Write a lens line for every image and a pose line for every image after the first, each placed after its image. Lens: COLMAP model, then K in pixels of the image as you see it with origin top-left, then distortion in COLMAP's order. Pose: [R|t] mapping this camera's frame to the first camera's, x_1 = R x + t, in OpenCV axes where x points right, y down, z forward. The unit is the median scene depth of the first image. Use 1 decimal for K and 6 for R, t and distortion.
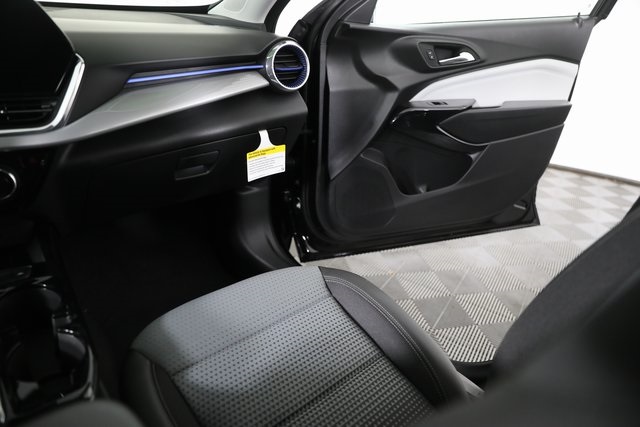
lens RADIAL K [[435.2, 0, 315.5], [0, 435.2, 214.0], [0, 0, 1]] dist [-0.099404, 0.067638]
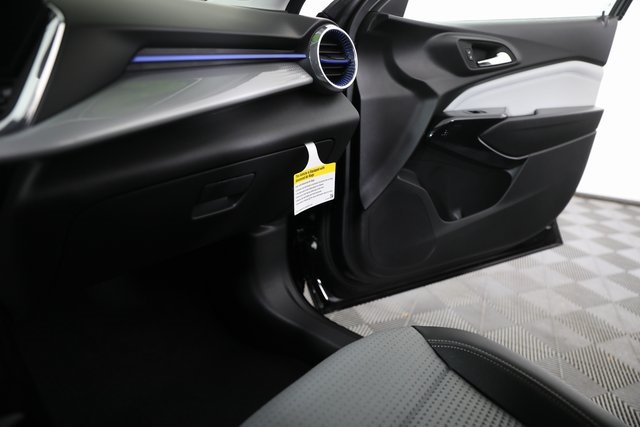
lens RADIAL K [[435.2, 0, 317.1], [0, 435.2, 211.2], [0, 0, 1]] dist [-0.099404, 0.067638]
pose [[0.988091, -0.071098, 0.136458, -0.165065], [0.084061, 0.992232, -0.091706, -0.009866], [-0.128878, 0.102085, 0.986392, 0.226730]]
